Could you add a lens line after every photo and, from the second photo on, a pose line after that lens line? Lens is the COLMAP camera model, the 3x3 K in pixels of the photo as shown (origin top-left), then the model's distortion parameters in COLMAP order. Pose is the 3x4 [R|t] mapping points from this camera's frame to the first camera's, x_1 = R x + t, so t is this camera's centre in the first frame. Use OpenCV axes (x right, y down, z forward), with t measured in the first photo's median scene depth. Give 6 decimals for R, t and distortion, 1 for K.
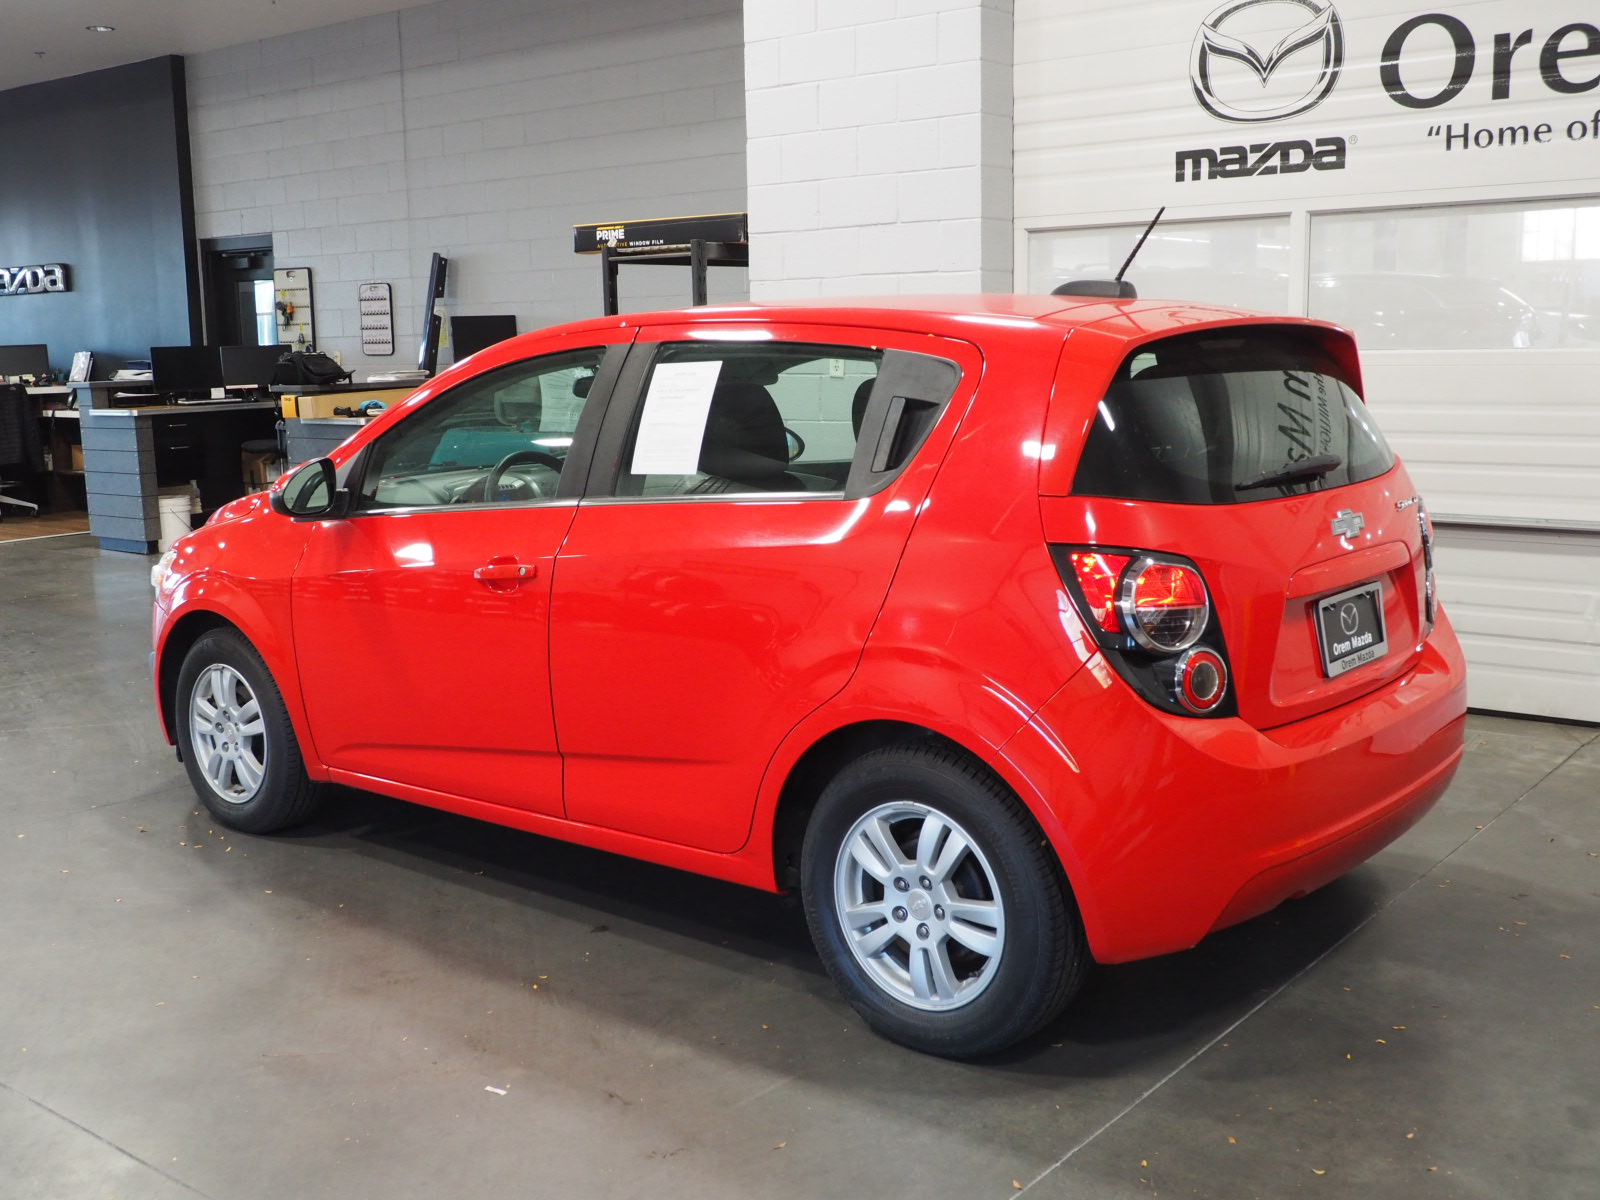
lens RADIAL K [[1658.8, 0, 800.0], [0, 1658.8, 600.0], [0, 0, 1]] dist [-0.021046, -0.016741]
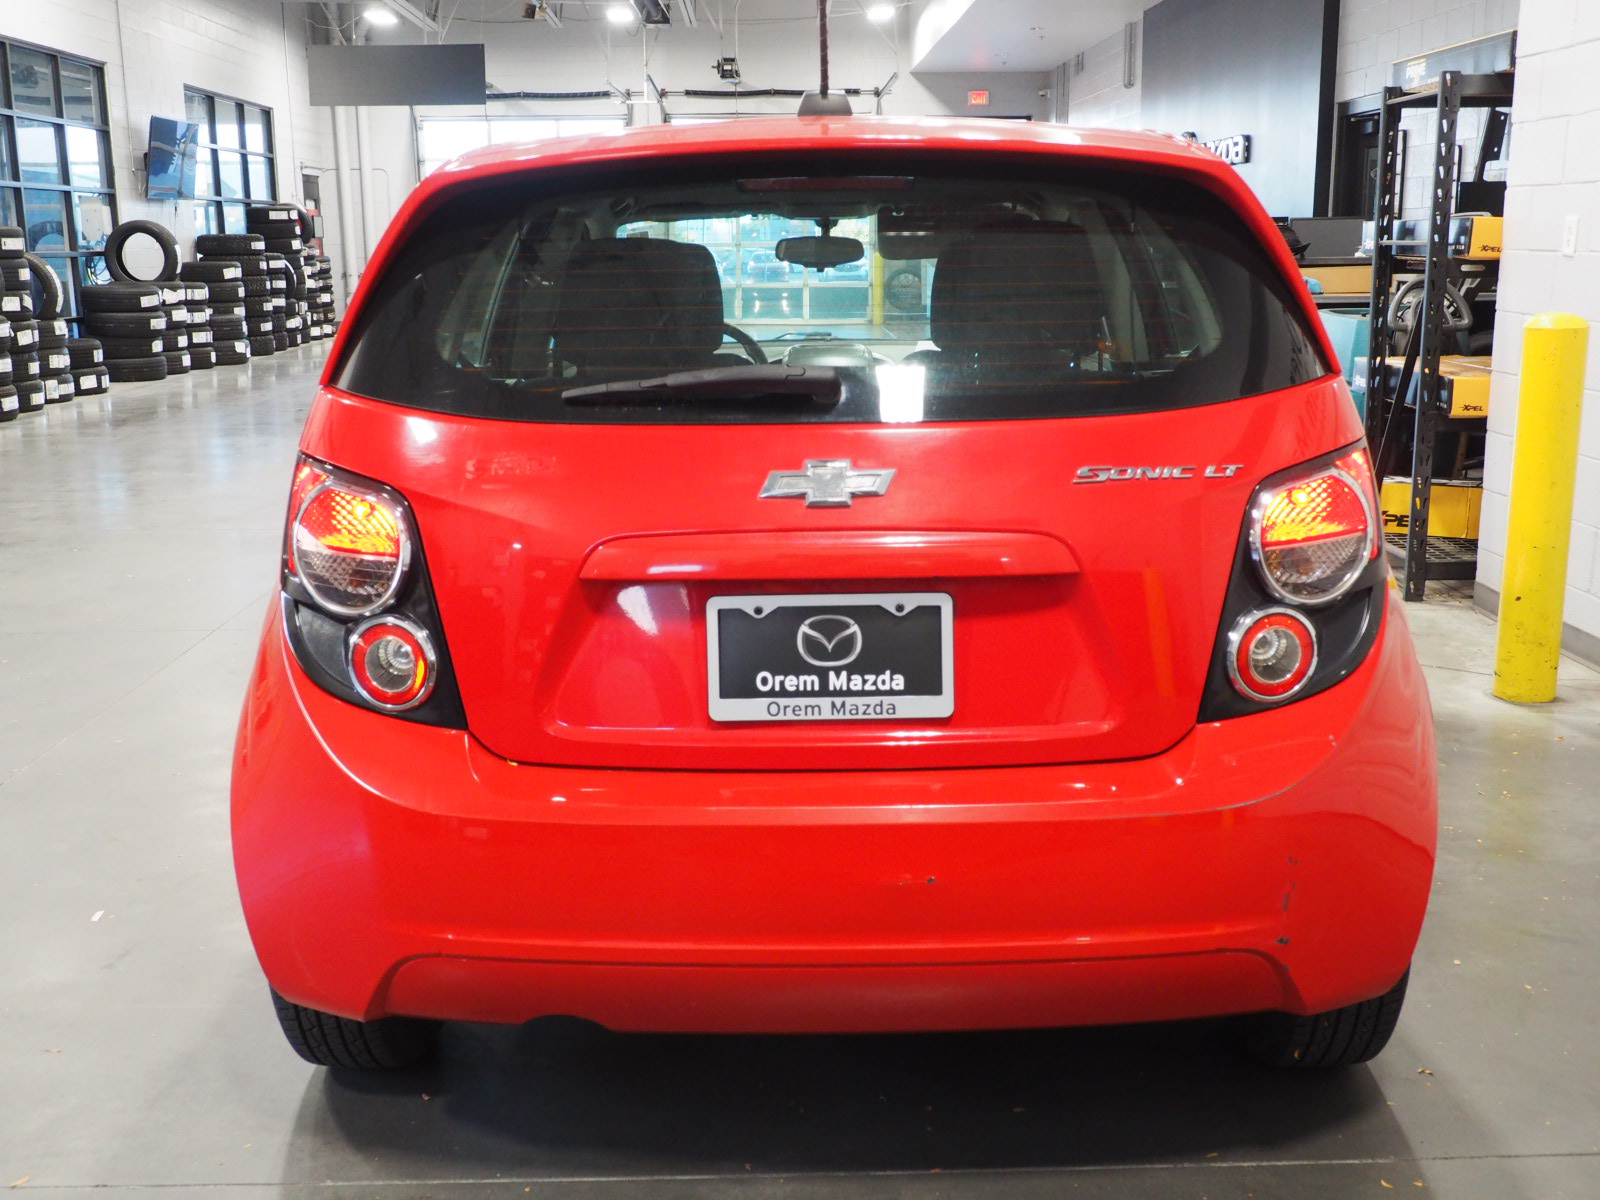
lens RADIAL K [[1658.8, 0, 800.0], [0, 1658.8, 600.0], [0, 0, 1]] dist [-0.021046, -0.016741]
pose [[0.642632, 0.177767, -0.745267, 0.766345], [-0.124142, 0.984017, 0.127670, -0.078700], [0.756051, 0.010474, 0.654429, 0.585968]]
